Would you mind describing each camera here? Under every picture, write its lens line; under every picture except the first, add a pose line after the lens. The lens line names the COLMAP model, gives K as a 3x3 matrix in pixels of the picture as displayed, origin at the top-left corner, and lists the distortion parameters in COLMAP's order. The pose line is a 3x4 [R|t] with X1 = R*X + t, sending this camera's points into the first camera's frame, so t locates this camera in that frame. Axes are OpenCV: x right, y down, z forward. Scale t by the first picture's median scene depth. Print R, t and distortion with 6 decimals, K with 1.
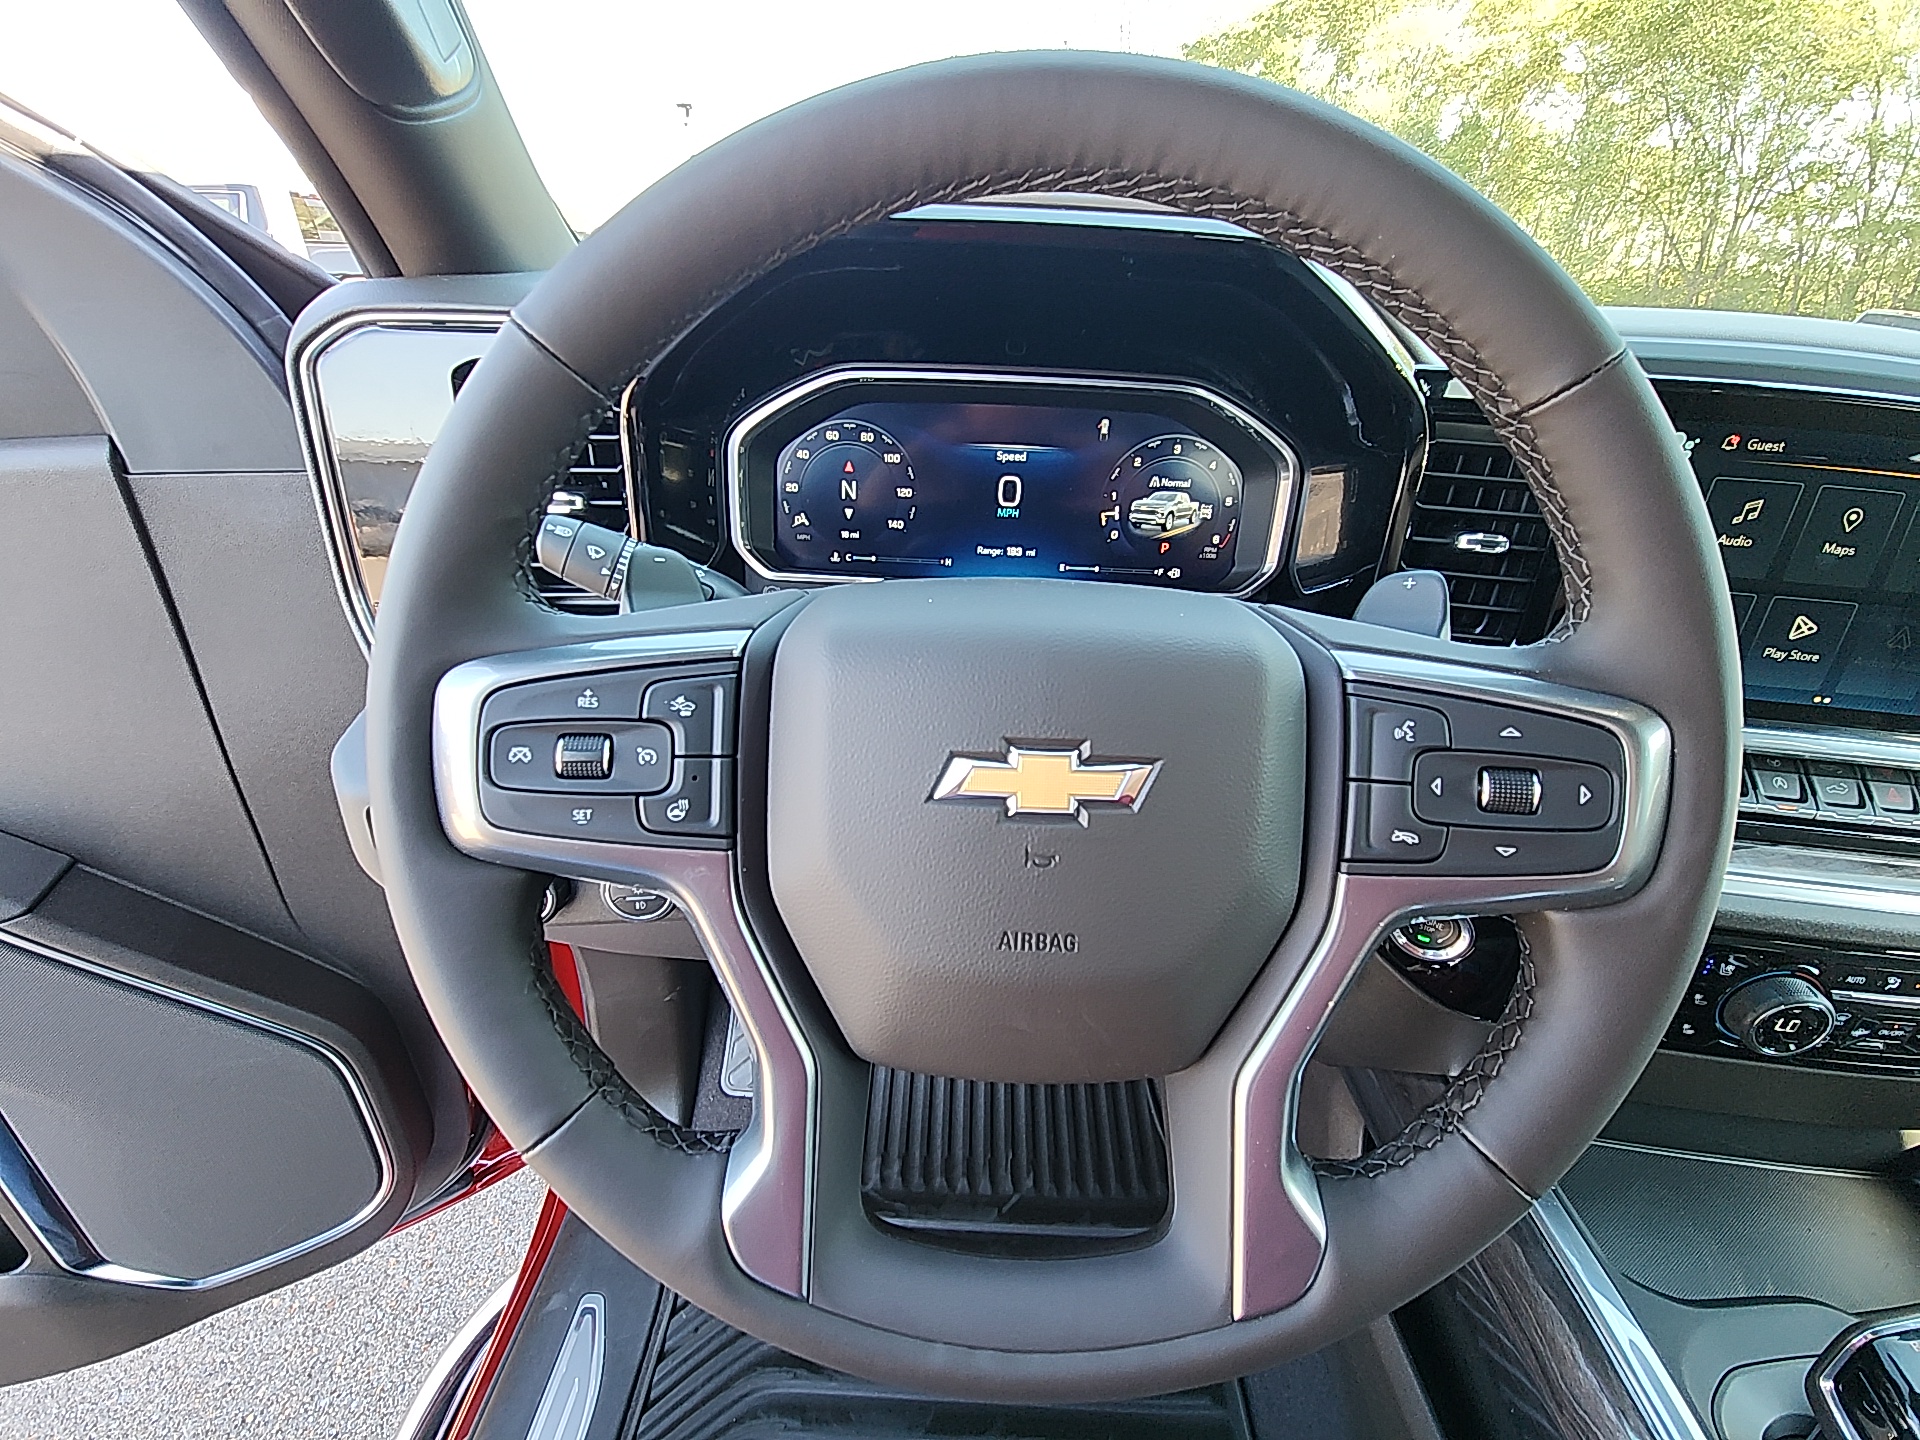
lens RADIAL K [[771.1, 0, 948.7], [0, 771.1, 702.1], [0, 0, 1]] dist [0.028435, -0.021532]
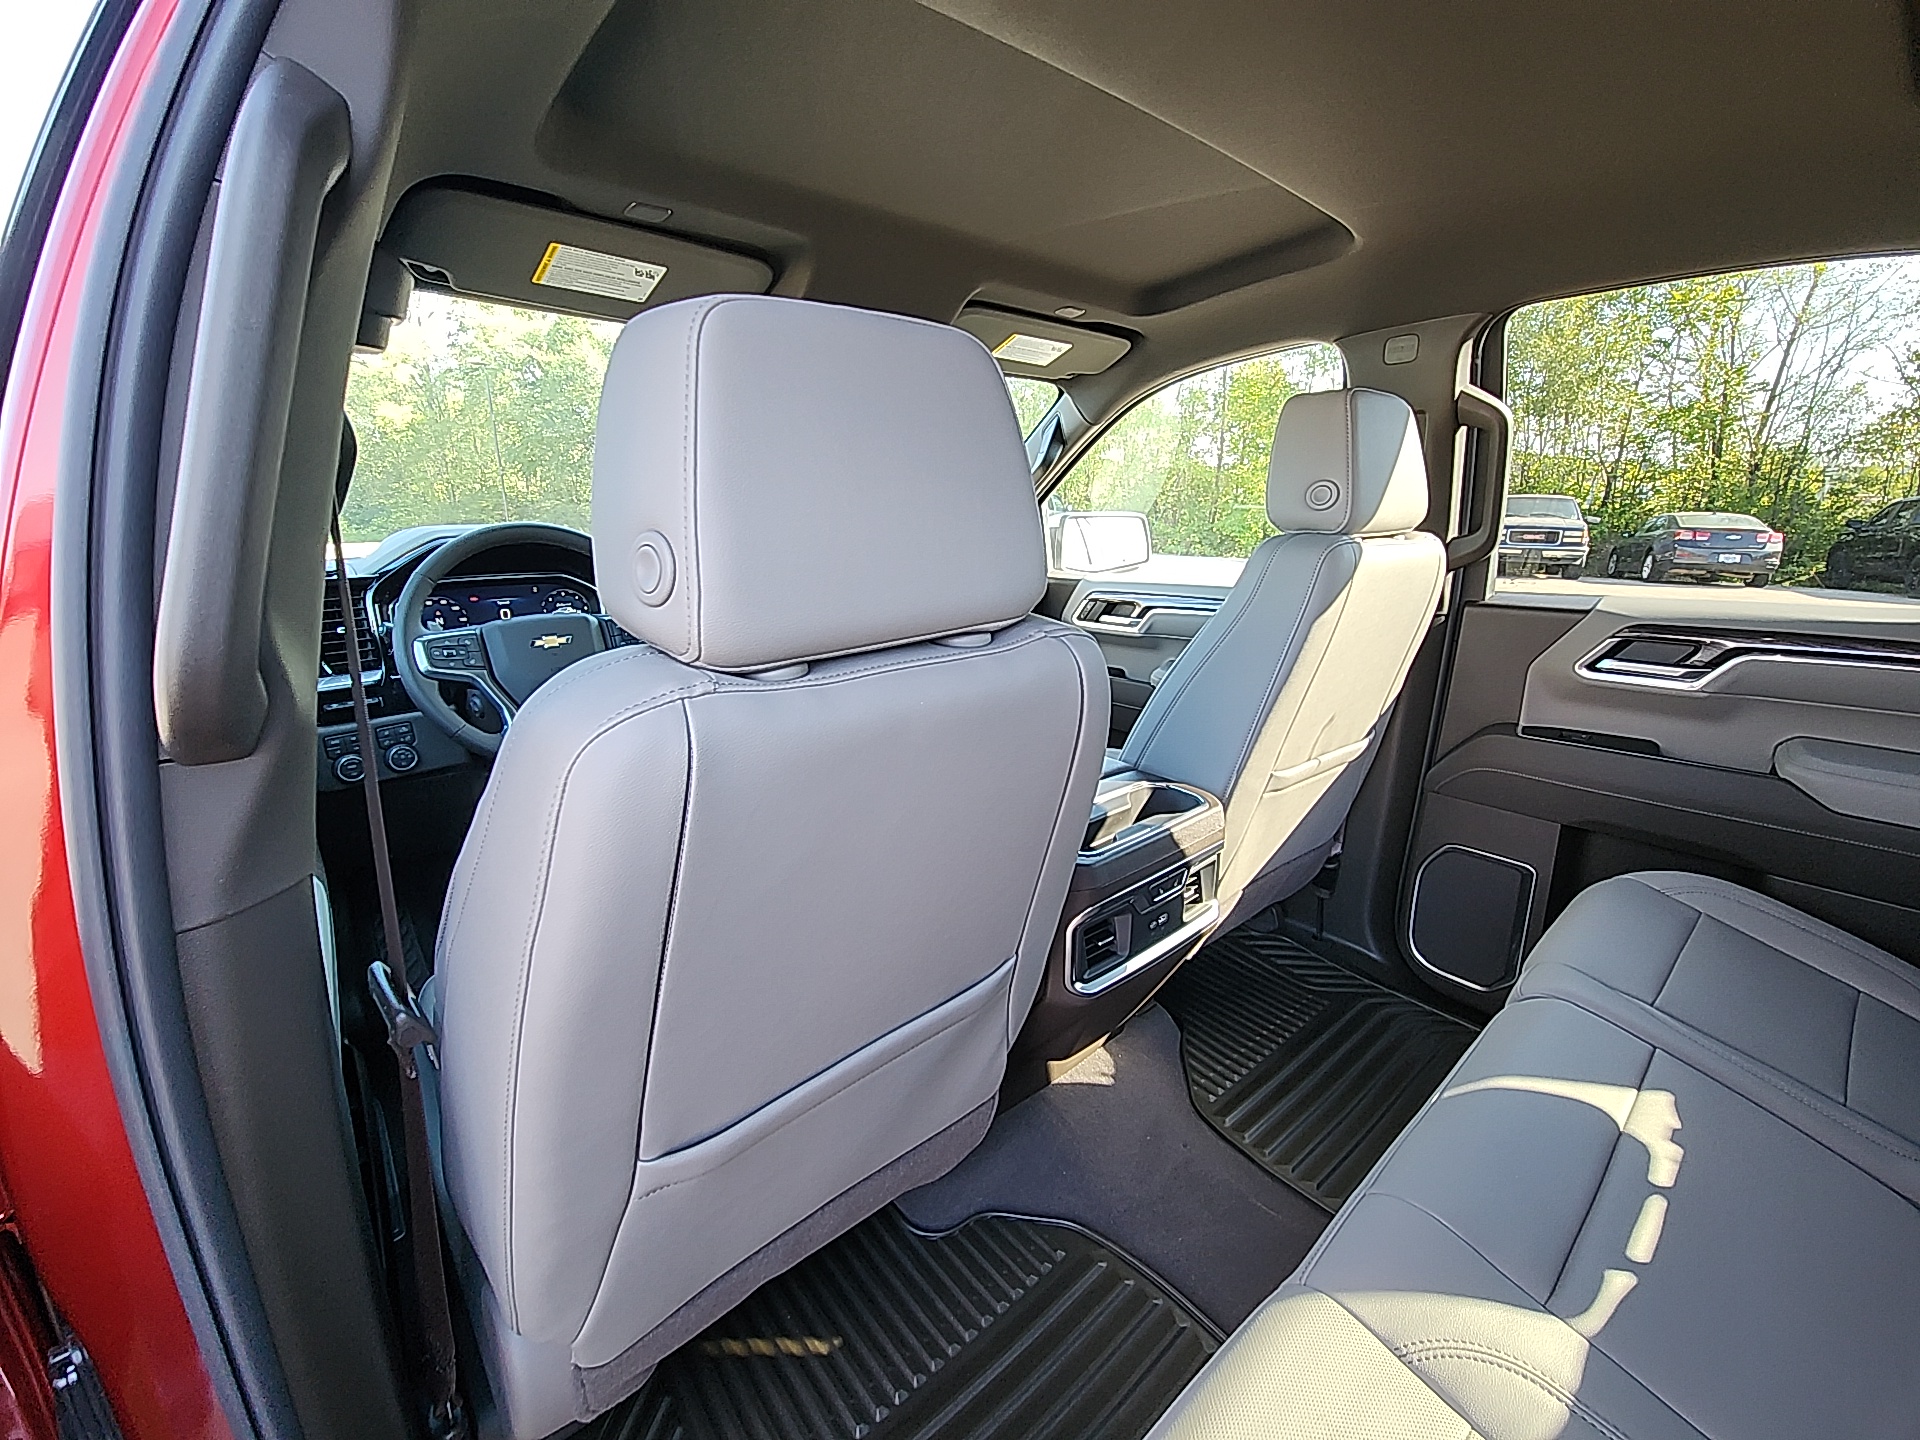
lens RADIAL K [[774.0, 0, 948.7], [0, 774.0, 703.1], [0, 0, 1]] dist [0.008931, -0.006372]
pose [[0.741557, -0.200274, 0.640300, -0.617187], [0.338970, 0.935470, -0.099977, 0.892735], [-0.578959, 0.291181, 0.761591, -2.075834]]
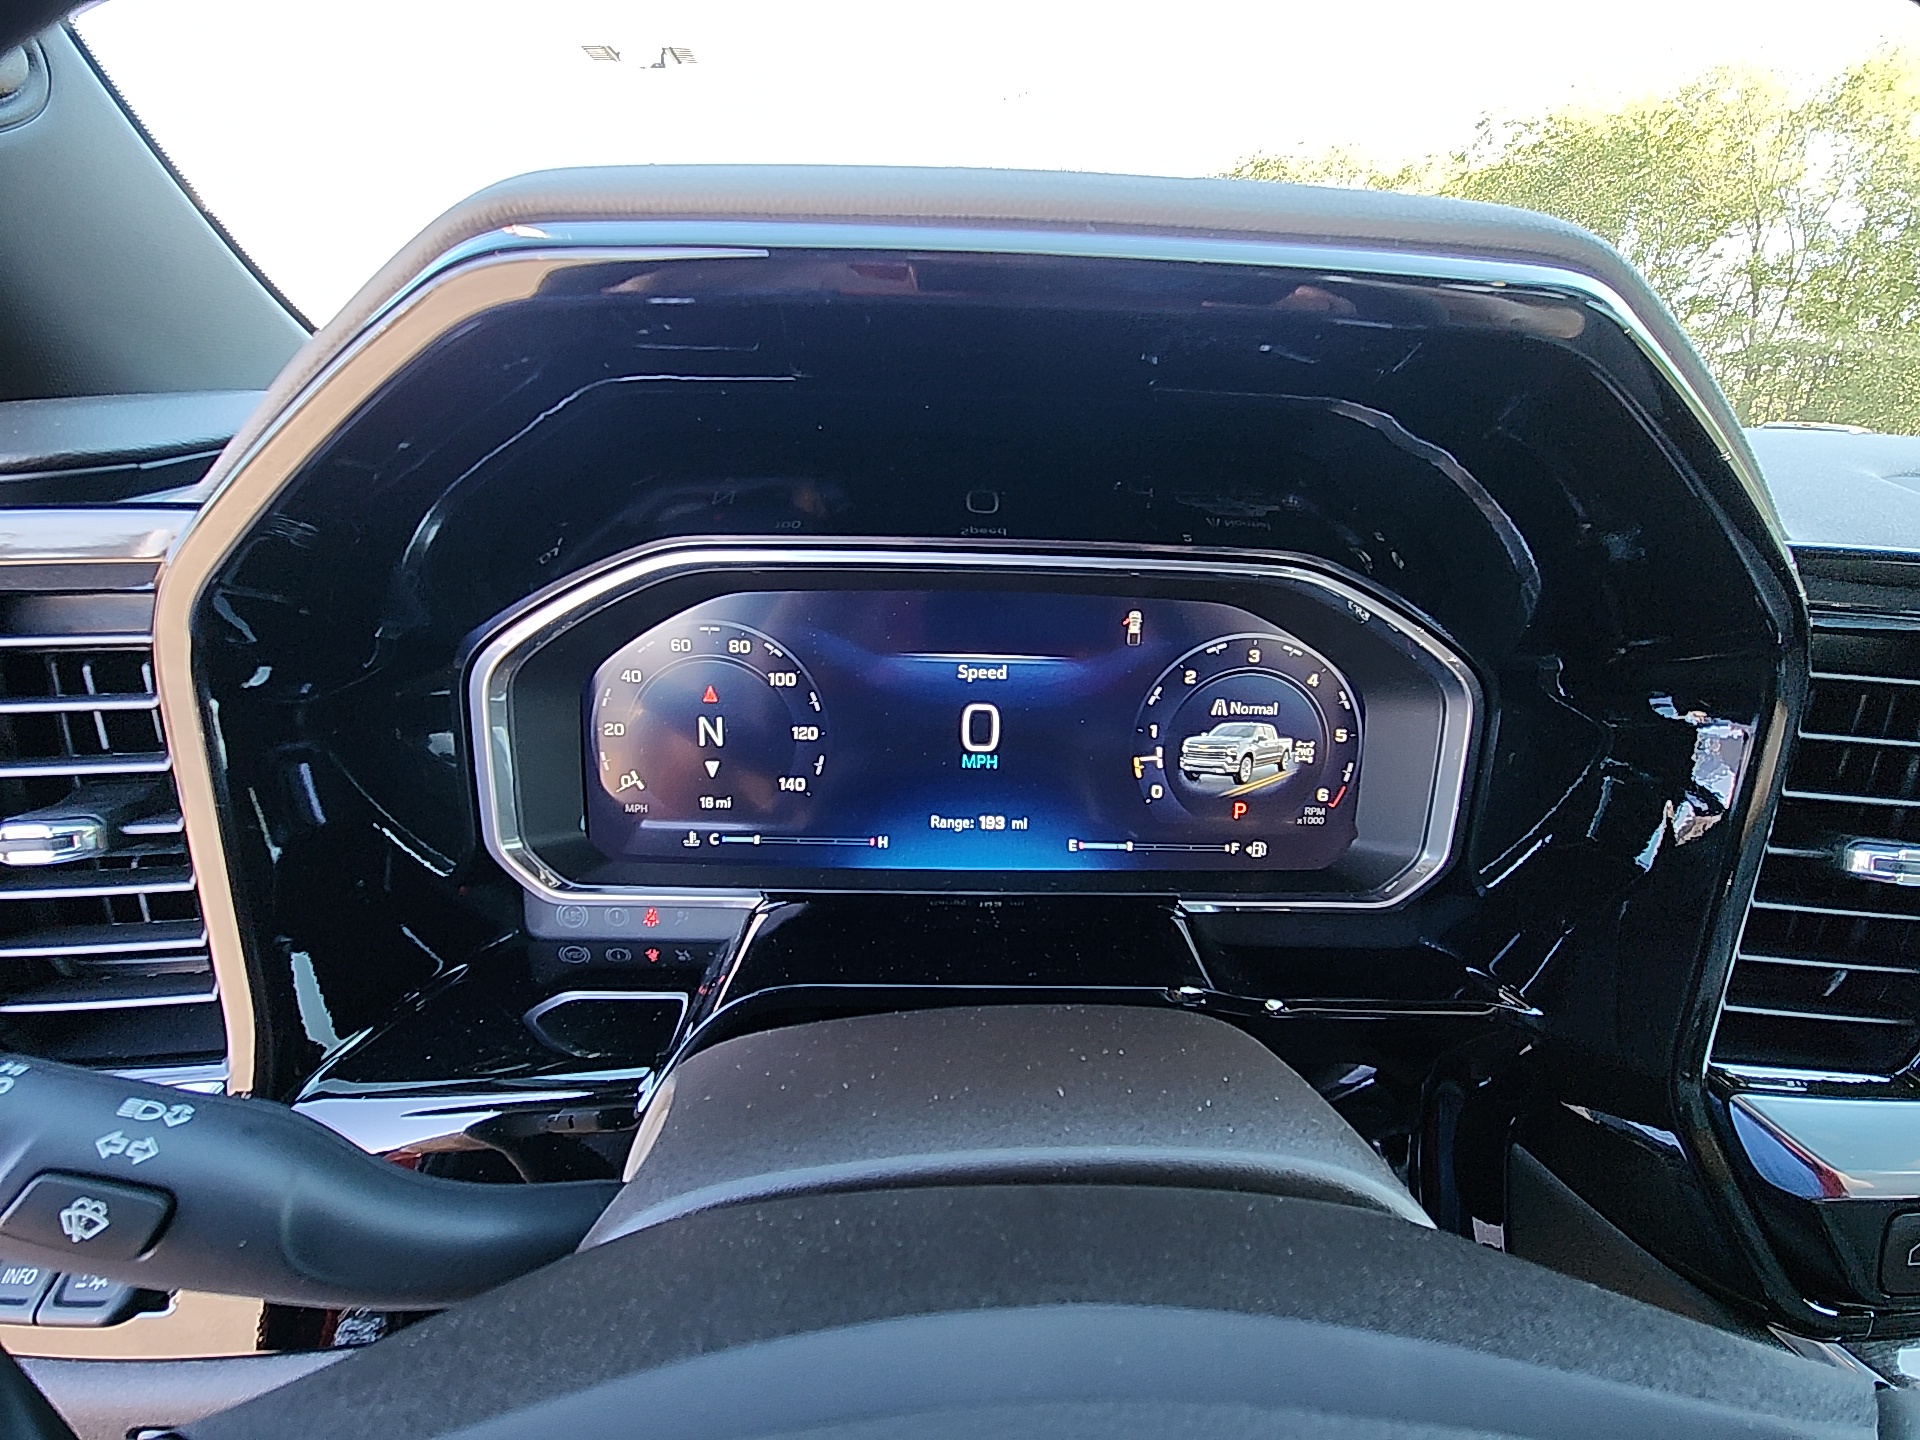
lens RADIAL K [[786.5, 0, 950.0], [0, 786.5, 709.0], [0, 0, 1]] dist [0.000633, -0.012314]
pose [[0.998887, -0.025534, 0.039661, 0.031229], [0.030553, 0.990835, -0.131580, -0.208607], [-0.035938, 0.132645, 0.990512, 0.397431]]
